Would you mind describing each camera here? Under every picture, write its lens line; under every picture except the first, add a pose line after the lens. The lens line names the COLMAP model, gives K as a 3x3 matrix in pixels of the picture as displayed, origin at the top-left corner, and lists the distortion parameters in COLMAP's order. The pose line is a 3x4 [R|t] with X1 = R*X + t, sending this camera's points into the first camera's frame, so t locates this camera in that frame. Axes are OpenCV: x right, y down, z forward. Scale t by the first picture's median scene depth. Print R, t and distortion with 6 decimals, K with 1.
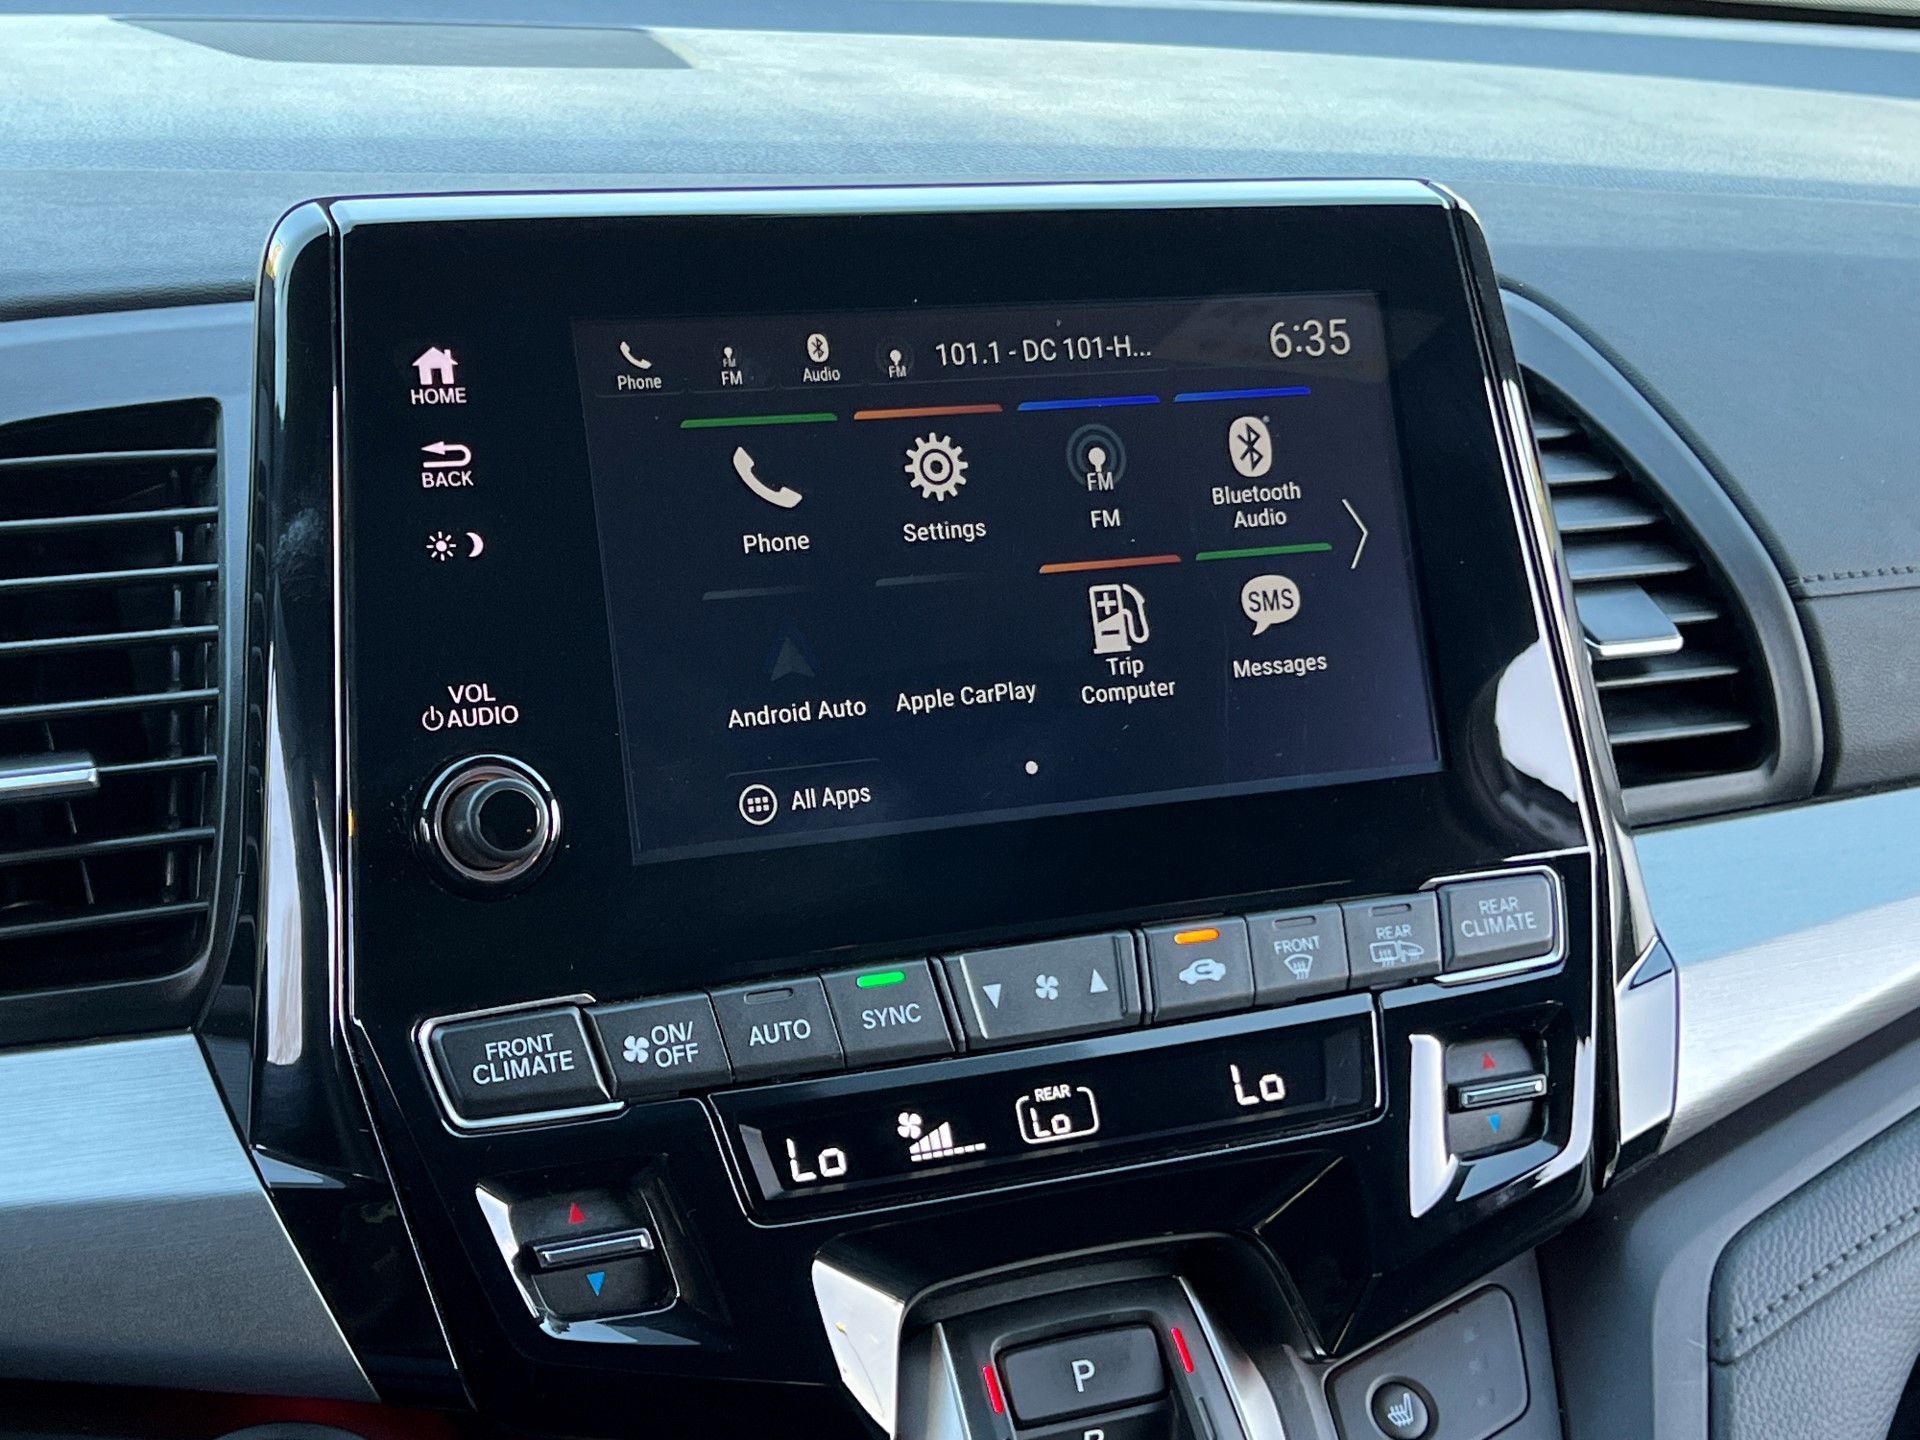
lens RADIAL K [[3102.9, 0, 968.5], [0, 3102.9, 681.6], [0, 0, 1]] dist [0.083215, 0.000000]
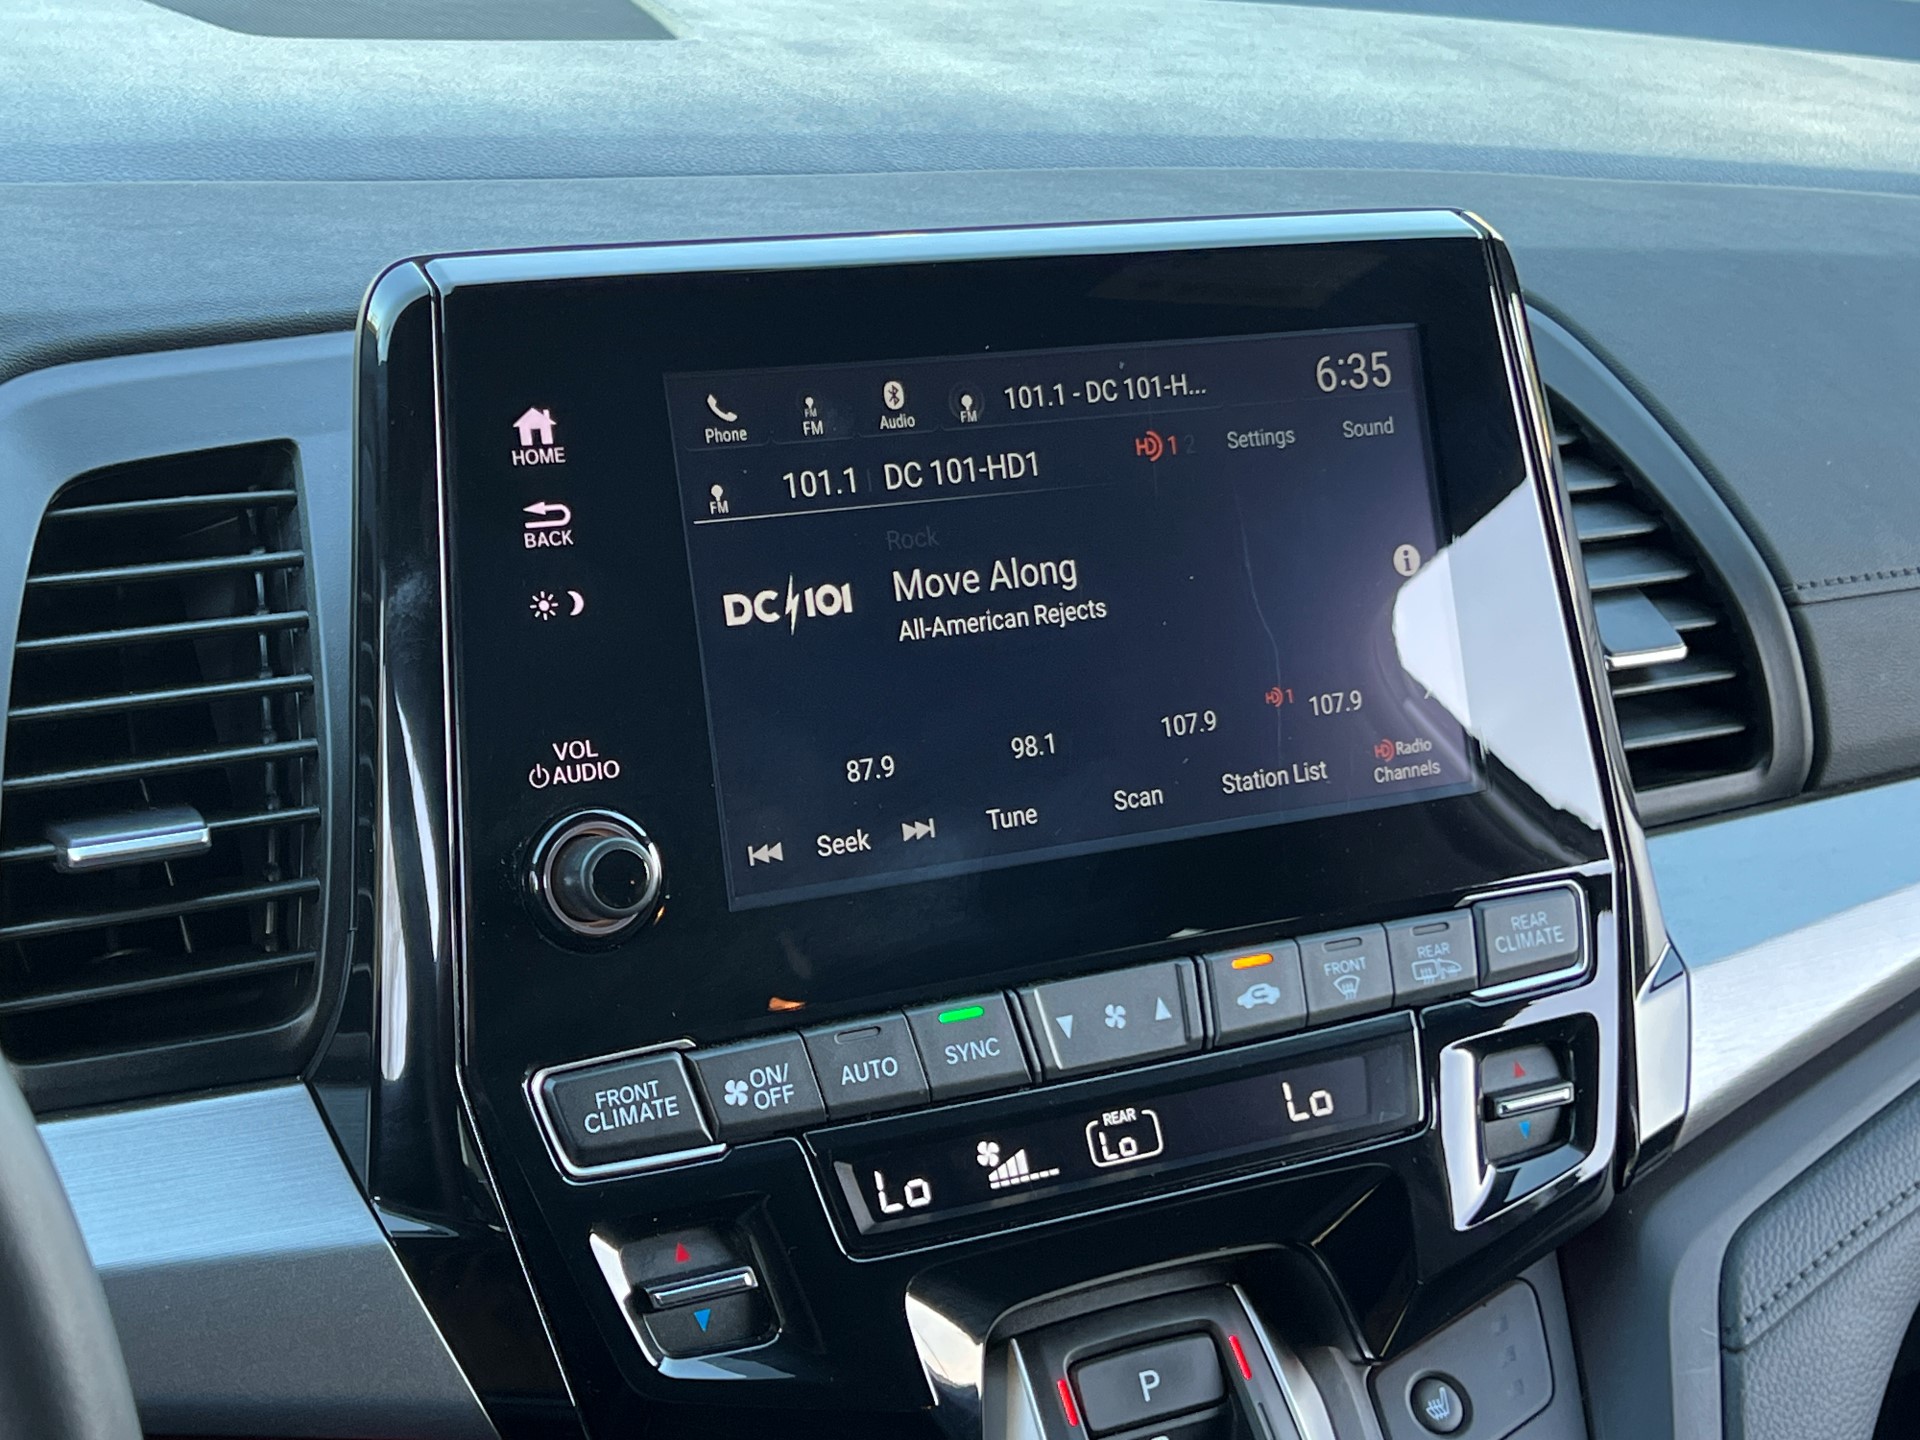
lens RADIAL K [[3102.9, 0, 979.7], [0, 3102.9, 702.1], [0, 0, 1]] dist [0.083215, 0.000000]
pose [[0.997851, -0.002066, 0.065485, -0.086829], [-0.001928, 0.998144, 0.060873, -0.068662], [-0.065489, -0.060868, 0.995995, -0.022632]]
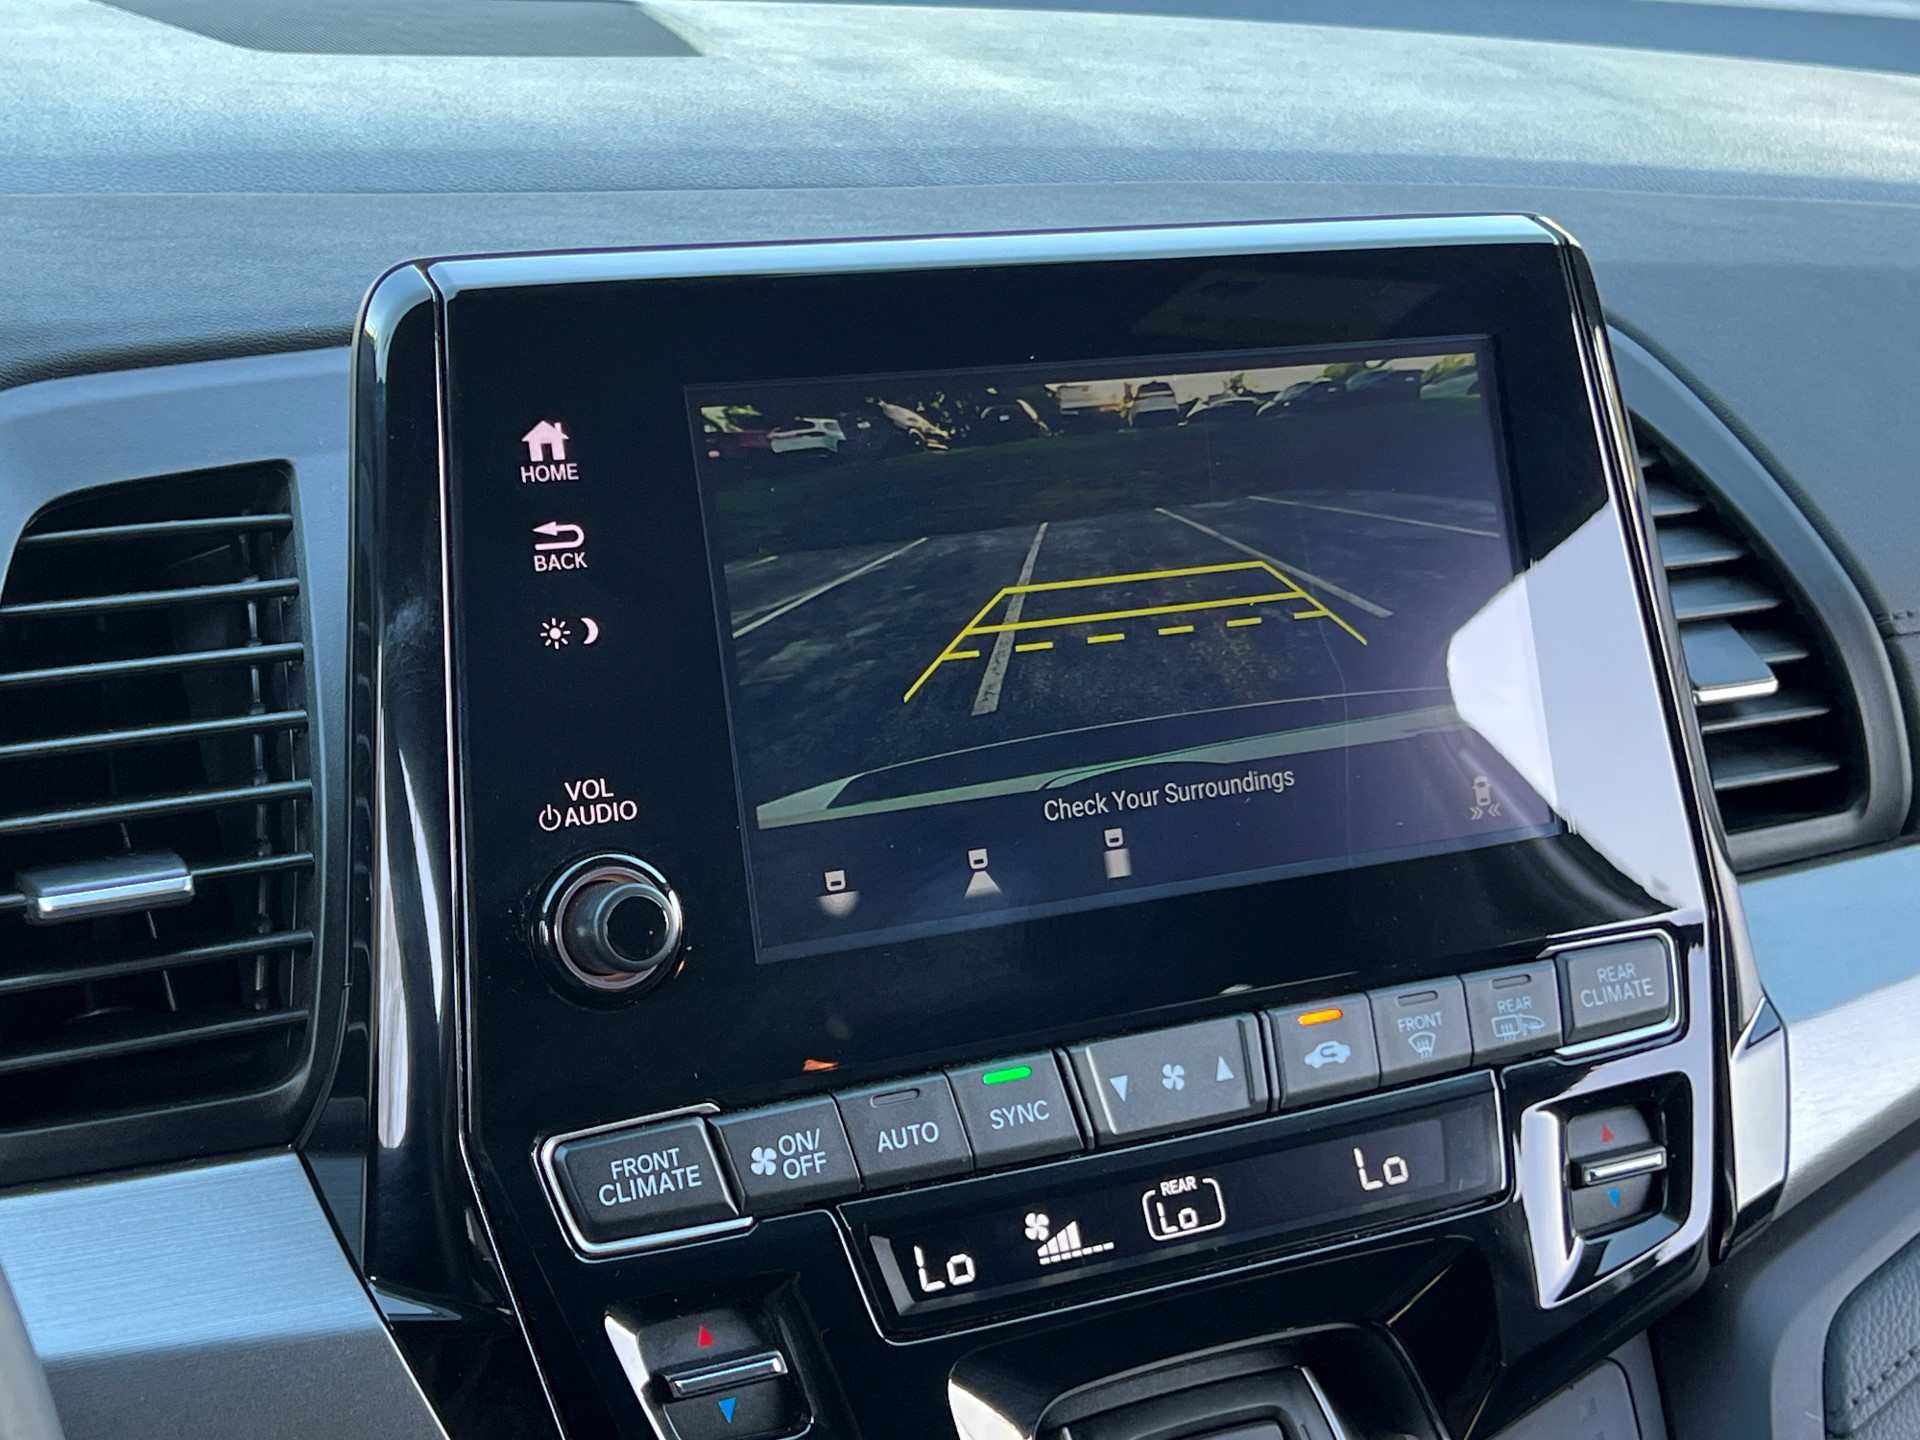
lens RADIAL K [[3102.9, 0, 989.8], [0, 3102.9, 685.4], [0, 0, 1]] dist [0.083215, 0.000000]
pose [[0.998384, -0.004701, 0.056630, -0.084550], [0.002655, 0.999343, 0.036146, -0.056930], [-0.056762, -0.035937, 0.997741, 0.048570]]
